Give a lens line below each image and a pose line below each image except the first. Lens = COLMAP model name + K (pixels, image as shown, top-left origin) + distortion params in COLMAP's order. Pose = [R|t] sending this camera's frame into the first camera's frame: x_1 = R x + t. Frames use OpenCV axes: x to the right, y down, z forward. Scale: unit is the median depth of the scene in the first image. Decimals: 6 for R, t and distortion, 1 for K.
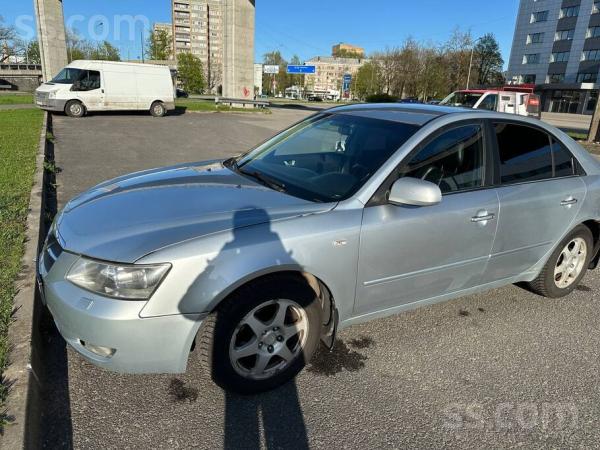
lens RADIAL K [[431.4, 0, 297.5], [0, 431.4, 228.8], [0, 0, 1]] dist [0.033397, -0.023294]
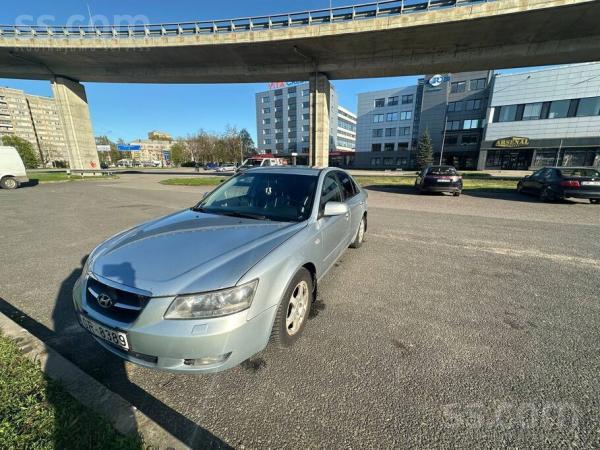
lens RADIAL K [[244.4, 0, 299.6], [0, 244.4, 226.1], [0, 0, 1]] dist [0.005315, 0.000149]
pose [[0.812074, -0.191418, 0.551267, -0.036614], [0.212804, 0.976757, 0.025679, -0.005109], [-0.543370, 0.096459, 0.833934, 0.012626]]
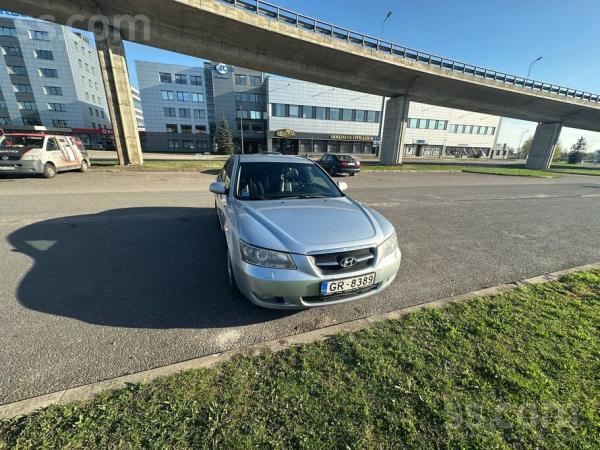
lens RADIAL K [[244.4, 0, 303.5], [0, 244.4, 227.9], [0, 0, 1]] dist [0.005315, 0.000149]
pose [[0.136250, -0.345435, 0.928499, -0.092530], [0.279466, 0.912576, 0.298502, -0.025093], [-0.950439, 0.218813, 0.220876, 0.060970]]
